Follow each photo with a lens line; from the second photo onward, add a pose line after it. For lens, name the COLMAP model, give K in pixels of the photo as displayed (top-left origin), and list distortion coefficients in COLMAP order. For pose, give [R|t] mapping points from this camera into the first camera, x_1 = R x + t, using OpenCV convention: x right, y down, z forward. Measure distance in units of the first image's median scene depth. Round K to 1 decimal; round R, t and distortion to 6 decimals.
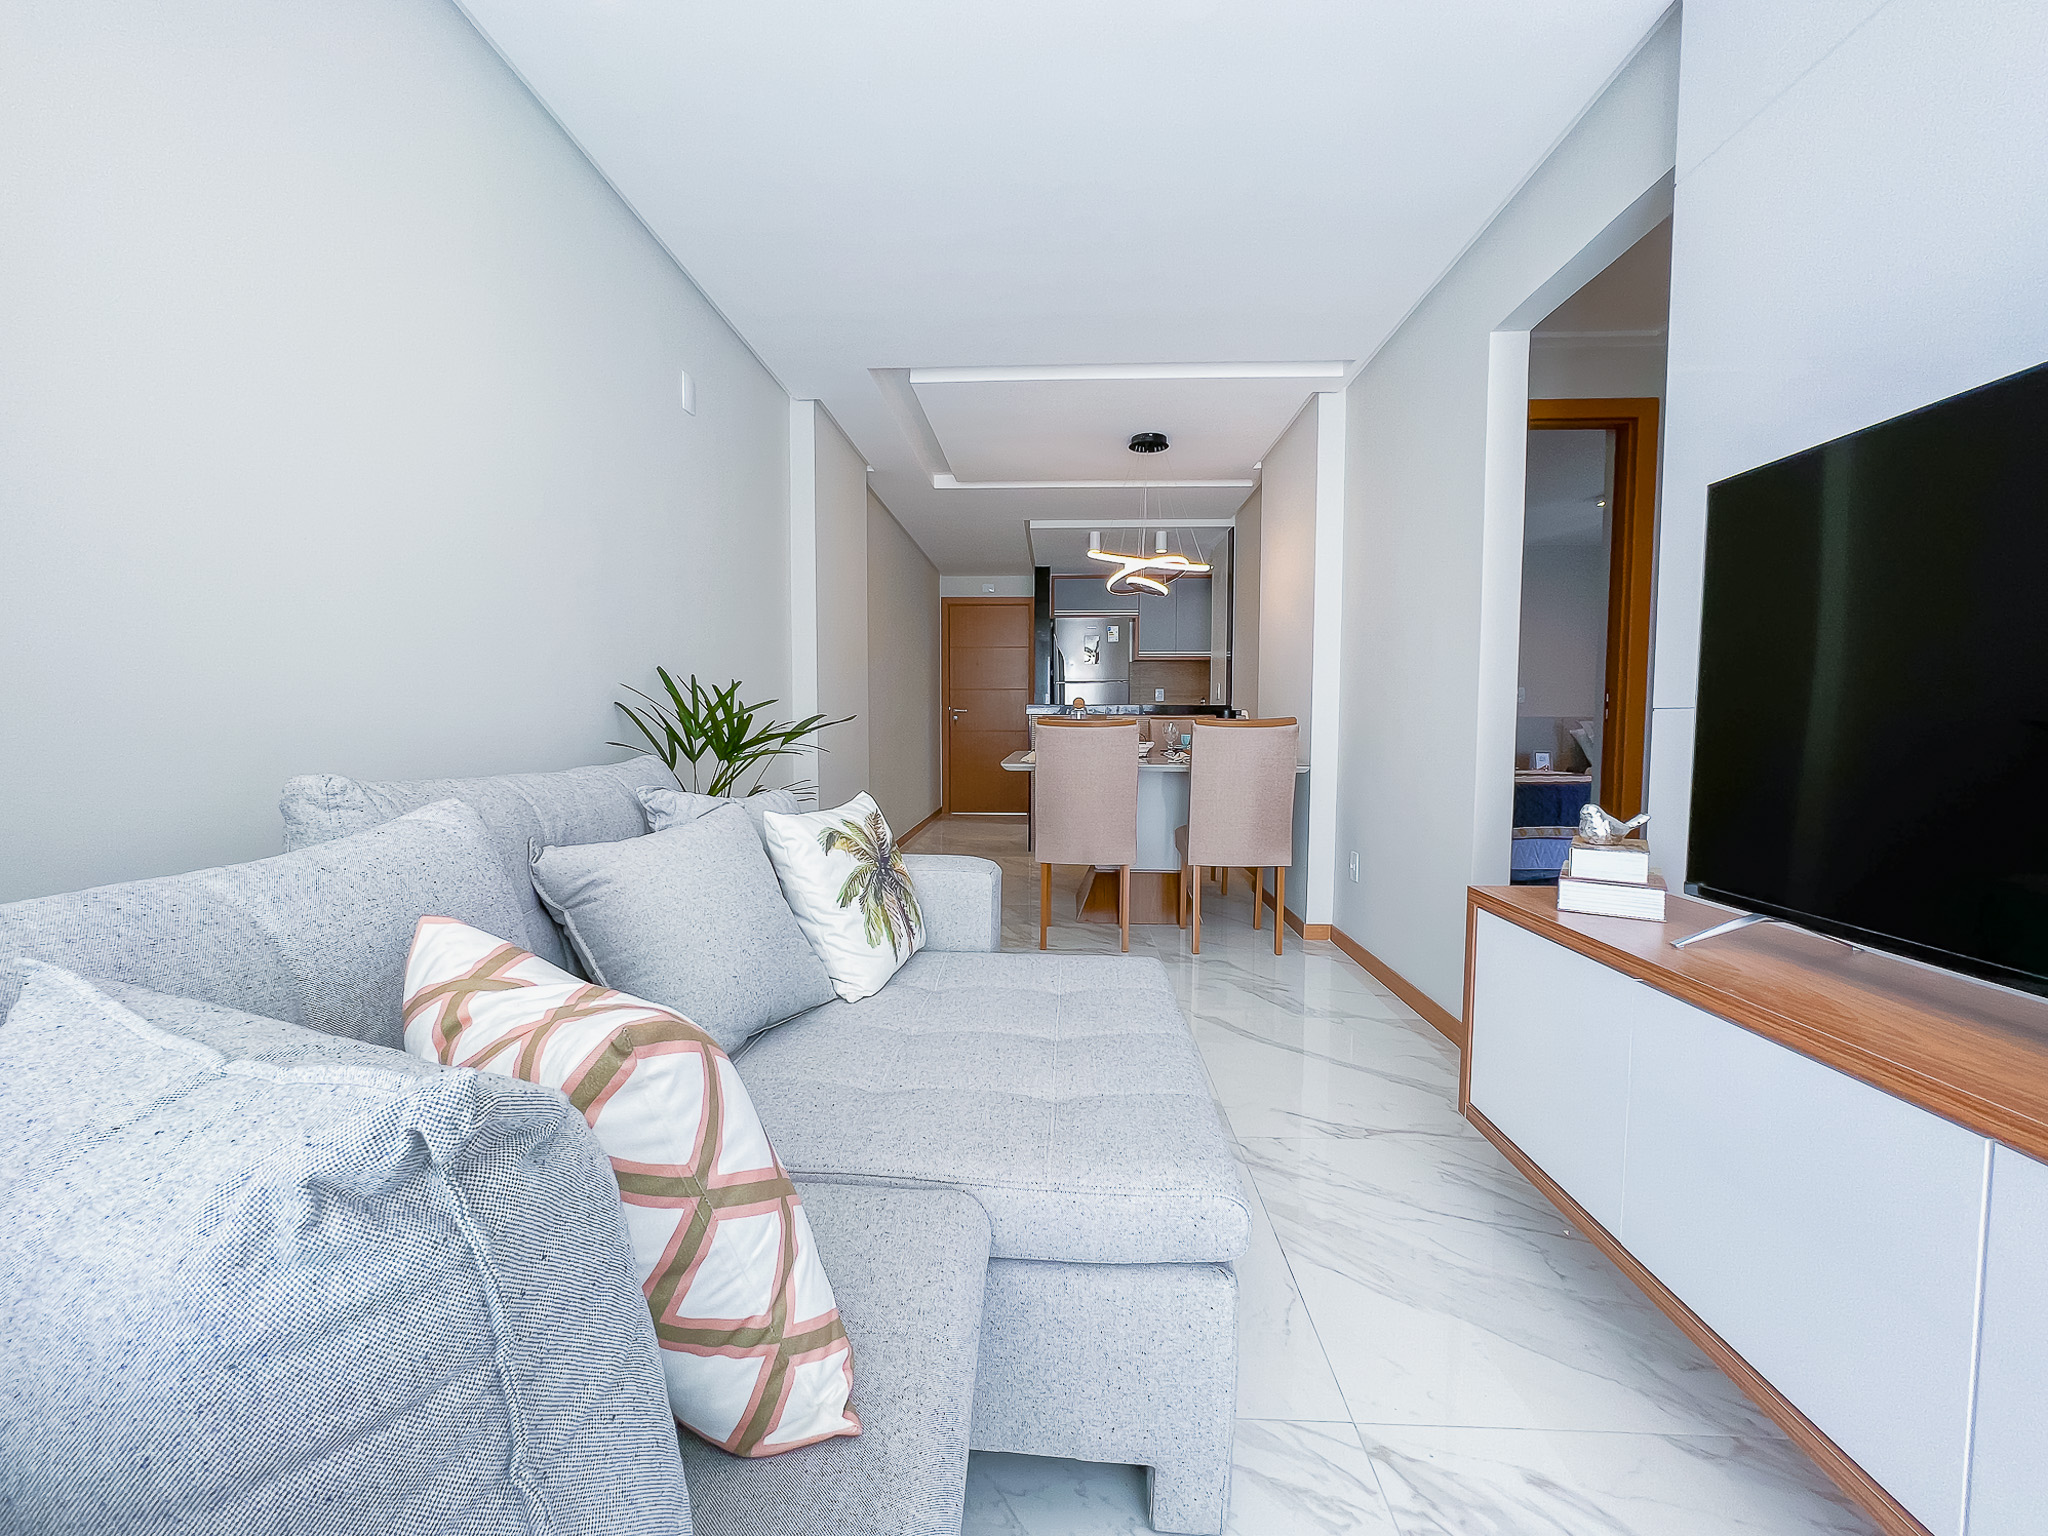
lens RADIAL K [[833.1, 0, 1060.7], [0, 833.1, 775.7], [0, 0, 1]] dist [-0.022544, 0.009001]
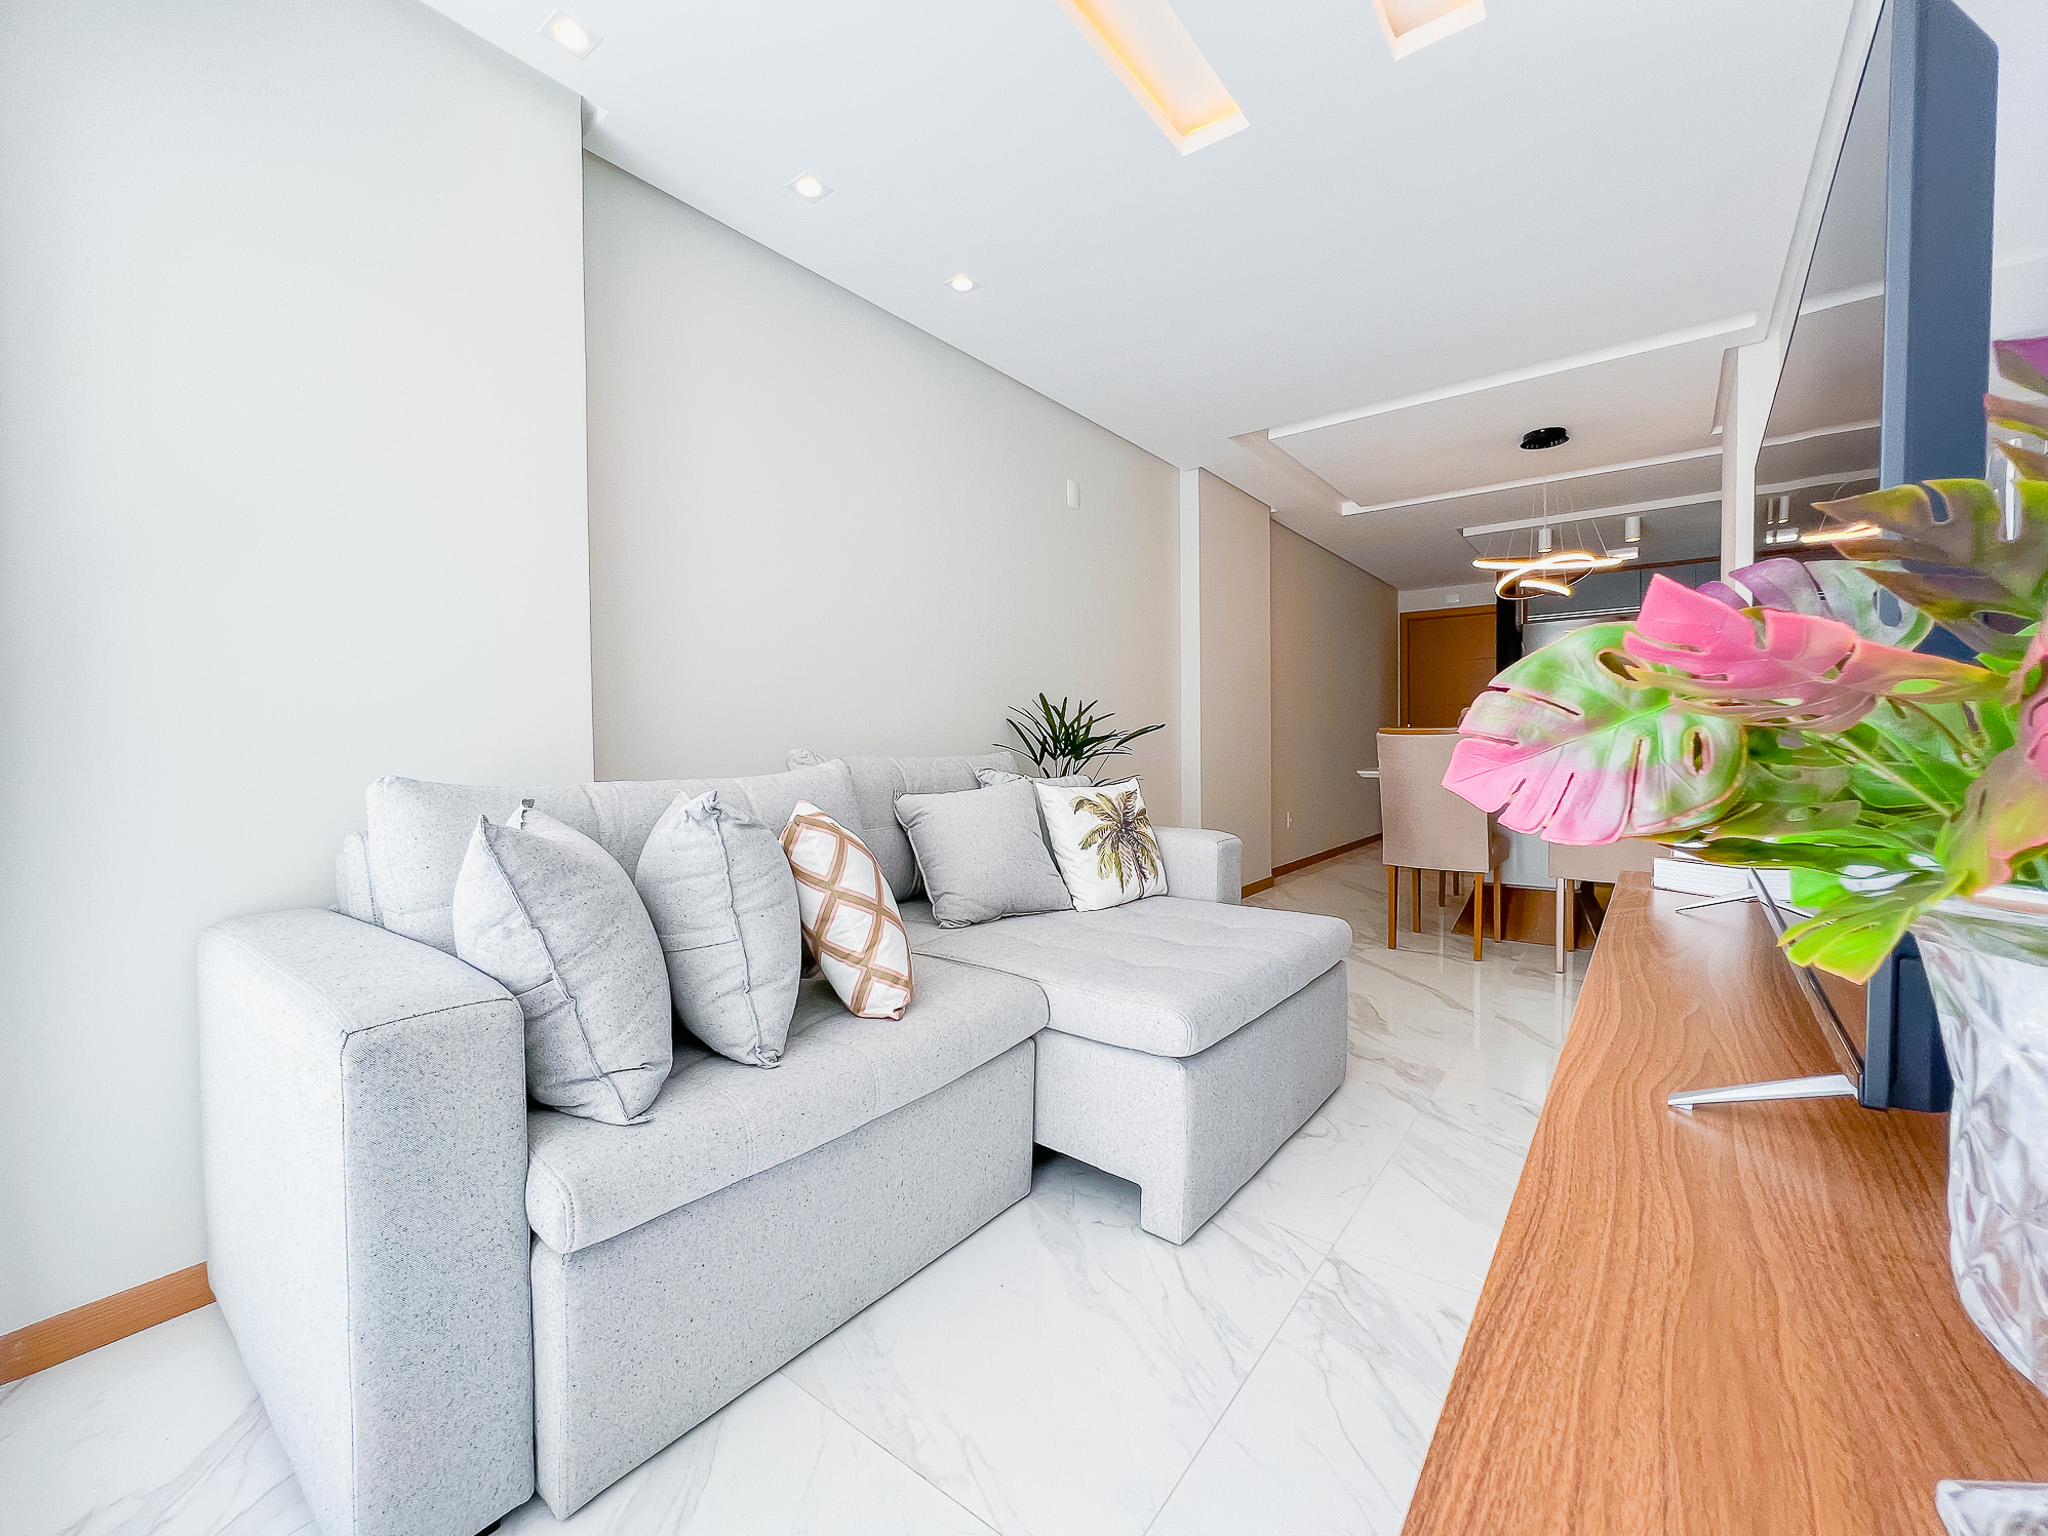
lens RADIAL K [[833.1, 0, 1060.7], [0, 833.1, 775.7], [0, 0, 1]] dist [-0.022544, 0.009001]
pose [[0.832004, 0.006680, -0.554730, 0.501032], [-0.022357, 0.999519, -0.021496, 0.057028], [0.554319, 0.030287, 0.831753, -0.245821]]
